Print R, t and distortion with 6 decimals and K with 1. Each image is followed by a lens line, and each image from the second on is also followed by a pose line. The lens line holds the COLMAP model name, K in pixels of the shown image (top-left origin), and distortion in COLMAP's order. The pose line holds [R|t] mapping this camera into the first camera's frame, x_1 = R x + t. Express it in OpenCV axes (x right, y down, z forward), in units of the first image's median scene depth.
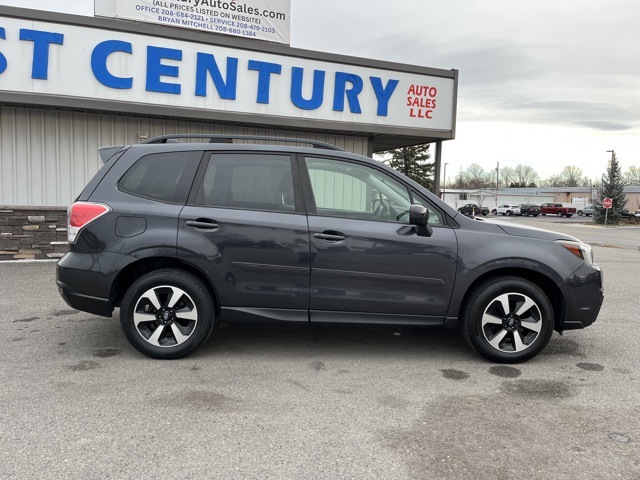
lens RADIAL K [[480.2, 0, 322.0], [0, 480.2, 240.7], [0, 0, 1]] dist [0.064942, -0.081368]
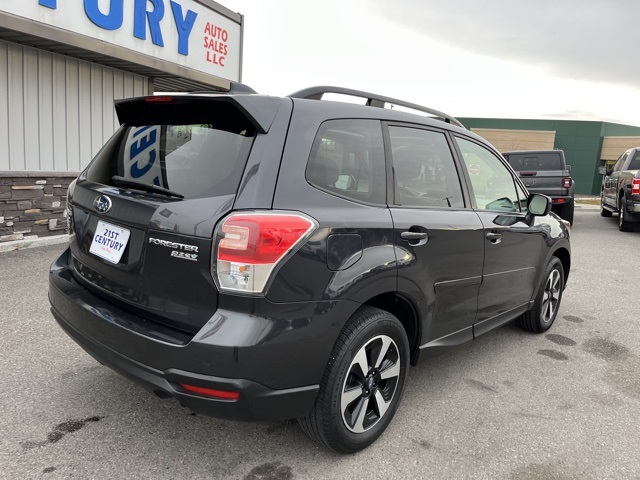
lens RADIAL K [[481.0, 0, 313.9], [0, 481.0, 239.3], [0, 0, 1]] dist [0.072658, -0.097759]
pose [[0.707871, -0.095340, 0.699877, -0.760125], [0.017032, 0.992864, 0.118025, -0.102489], [-0.706136, -0.071627, 0.704444, 0.582610]]
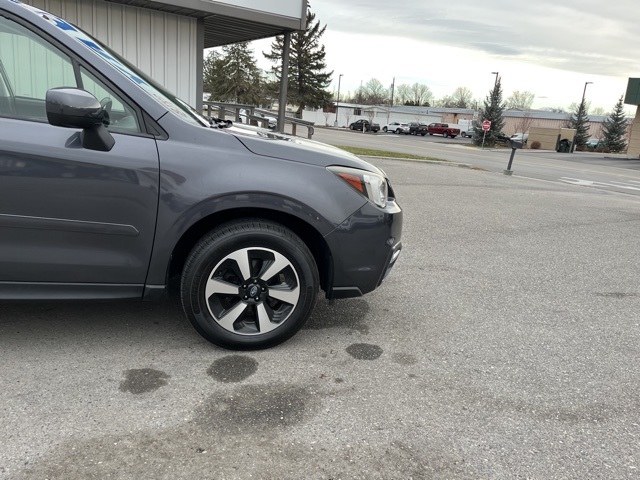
lens RADIAL K [[481.0, 0, 313.9], [0, 481.0, 239.3], [0, 0, 1]] dist [0.072658, -0.097759]
pose [[0.980913, 0.007858, 0.194290, 0.334377], [-0.041867, 0.984283, 0.171566, -0.013602], [-0.189888, -0.176426, 0.965824, 0.362427]]
